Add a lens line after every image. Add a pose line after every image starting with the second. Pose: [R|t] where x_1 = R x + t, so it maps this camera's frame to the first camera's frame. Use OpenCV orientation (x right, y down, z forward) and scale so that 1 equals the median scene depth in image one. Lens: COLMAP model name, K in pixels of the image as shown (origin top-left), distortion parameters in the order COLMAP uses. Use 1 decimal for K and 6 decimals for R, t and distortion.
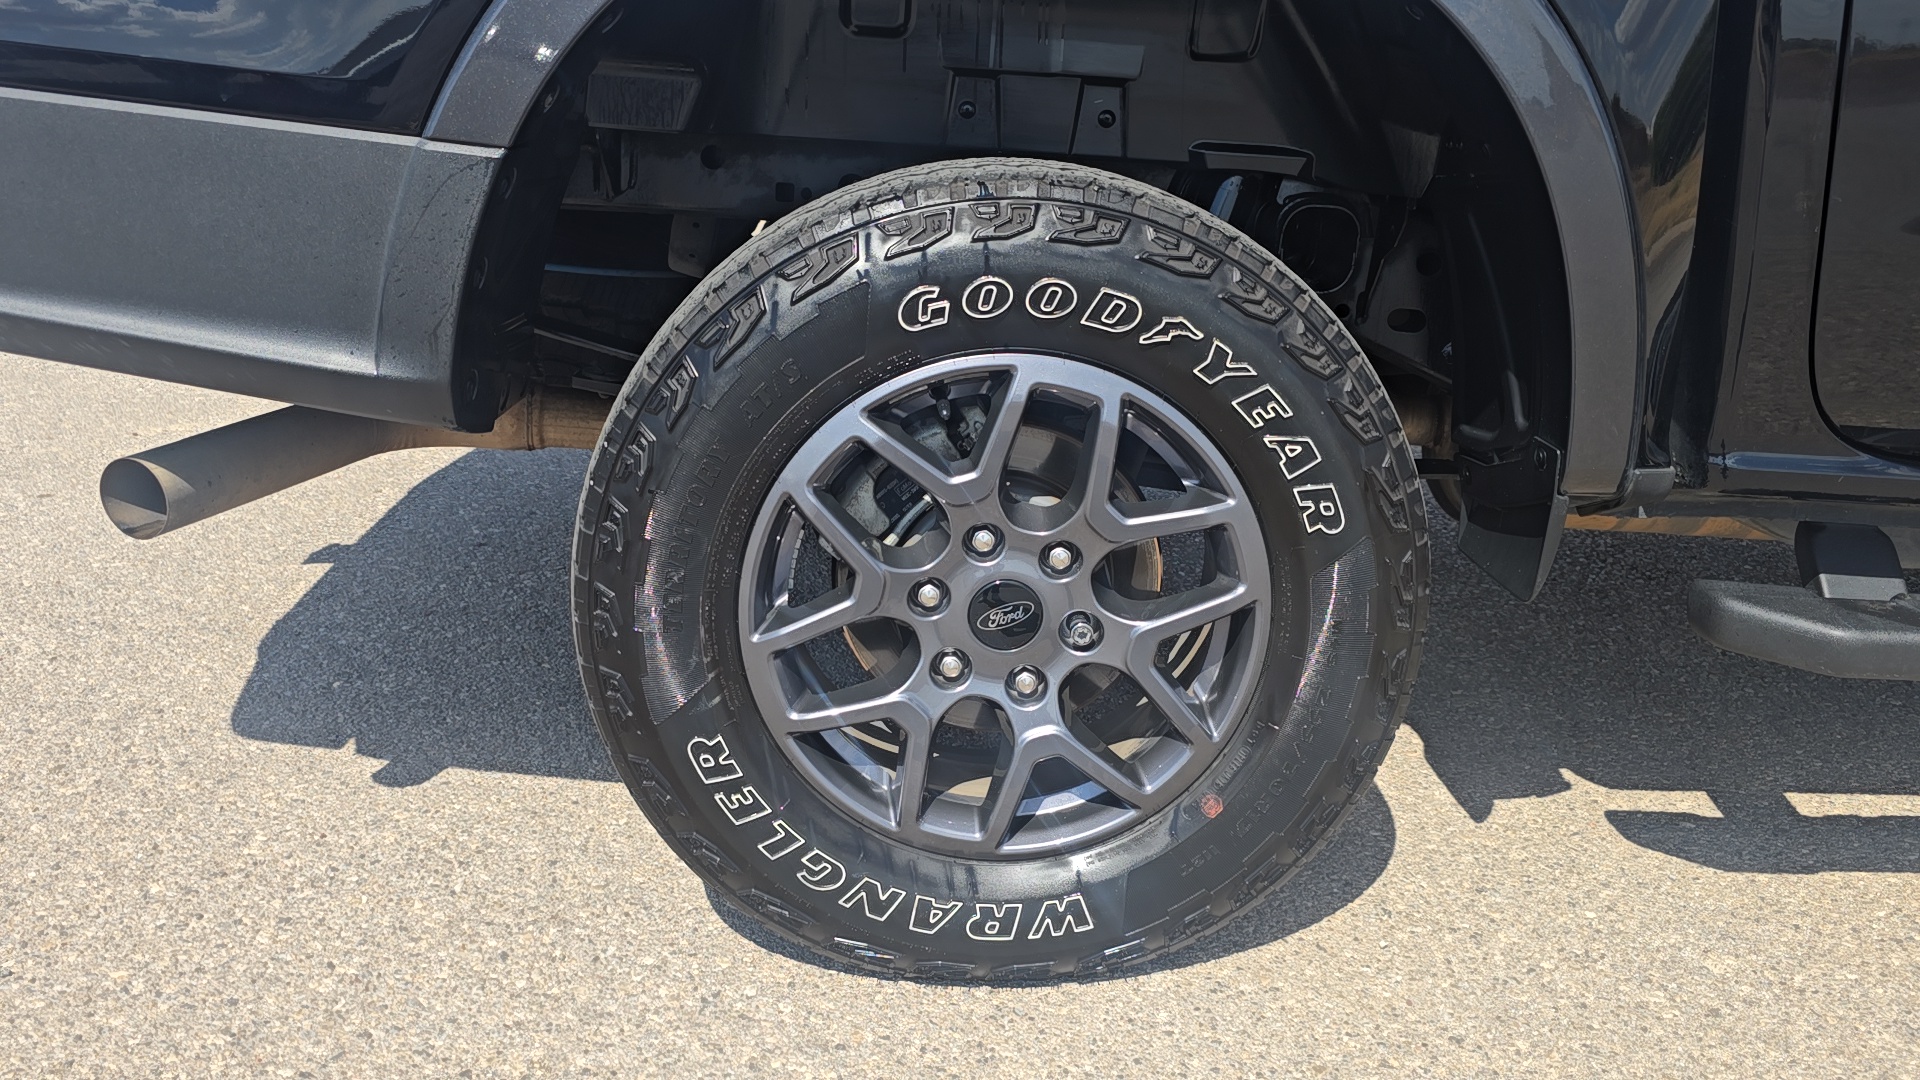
lens RADIAL K [[1611.0, 0, 951.3], [0, 1611.0, 529.2], [0, 0, 1]] dist [0.009722, 0.000116]
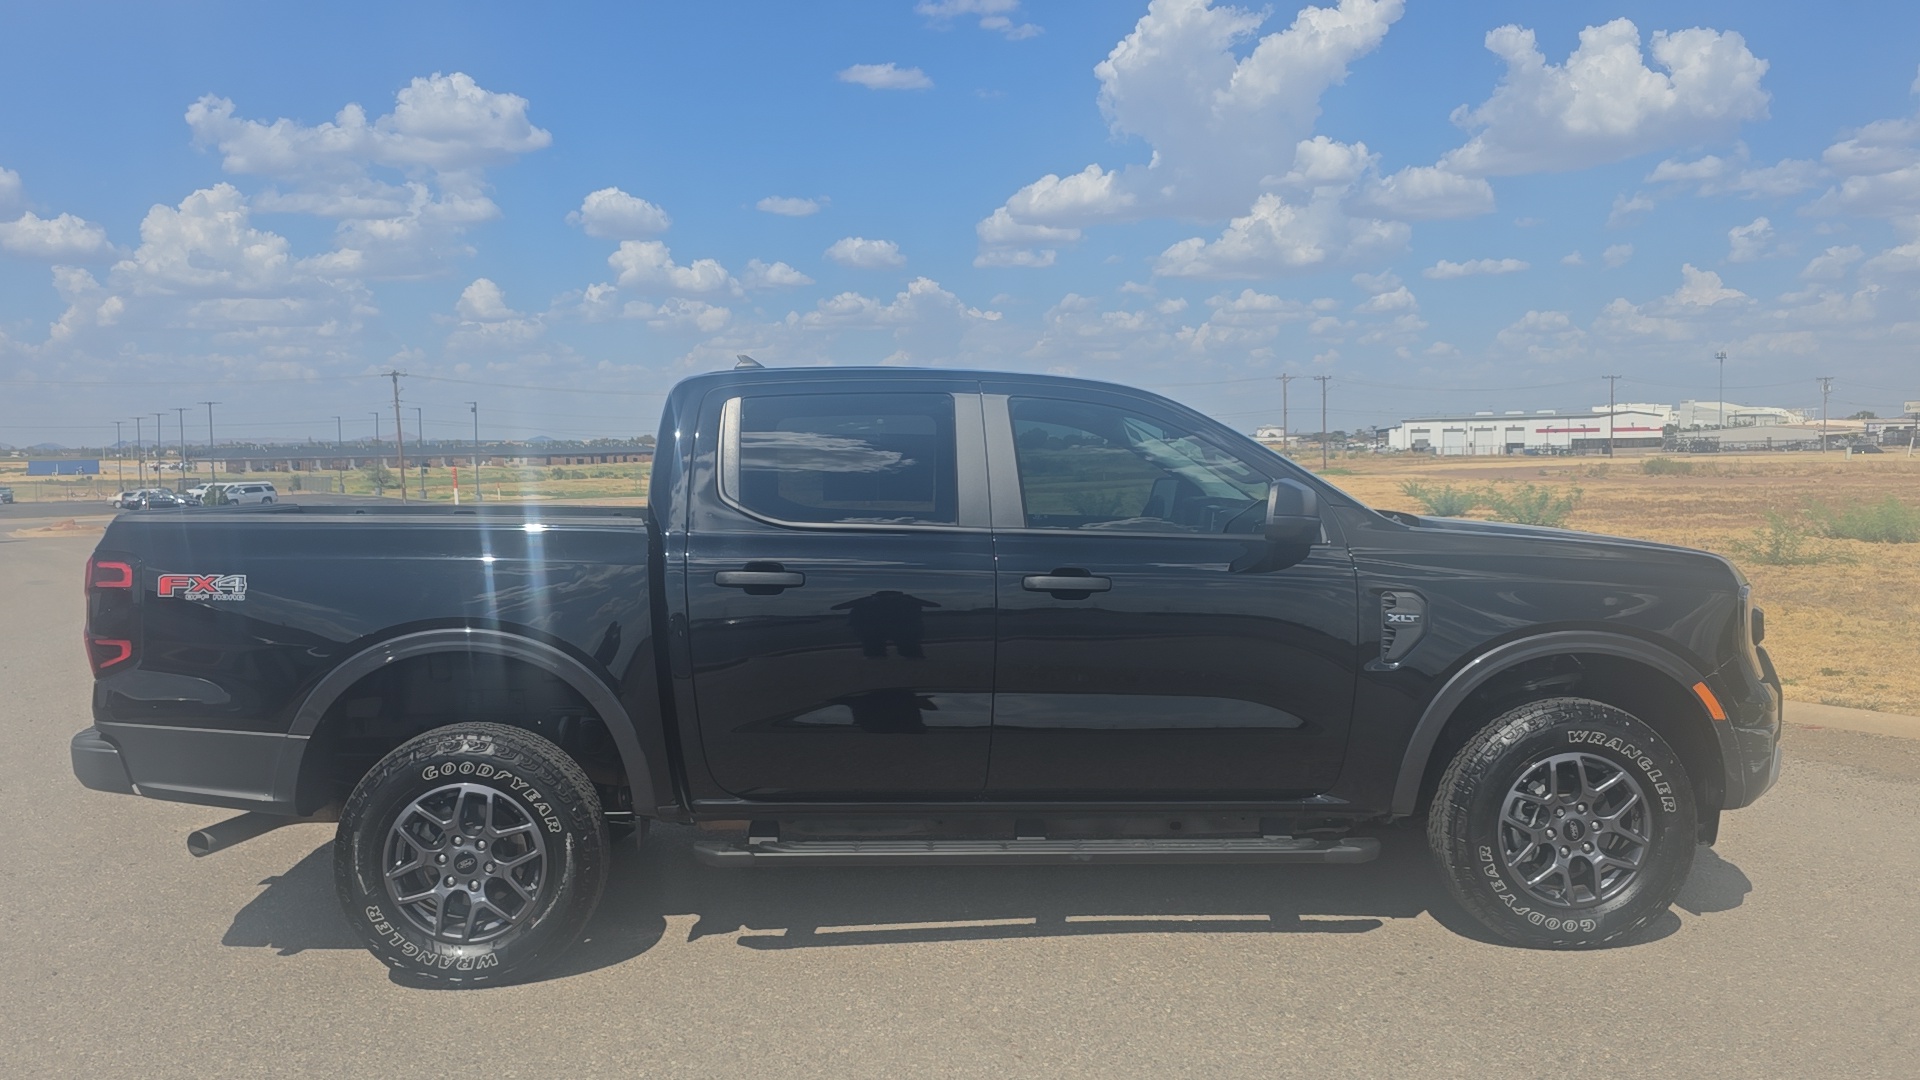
lens RADIAL K [[1611.0, 0, 951.3], [0, 1611.0, 529.2], [0, 0, 1]] dist [0.009722, 0.000116]
pose [[0.998388, -0.055466, 0.011999, 1.009890], [0.056744, 0.972968, -0.223862, 0.180901], [0.000742, 0.224182, 0.974547, -2.329540]]
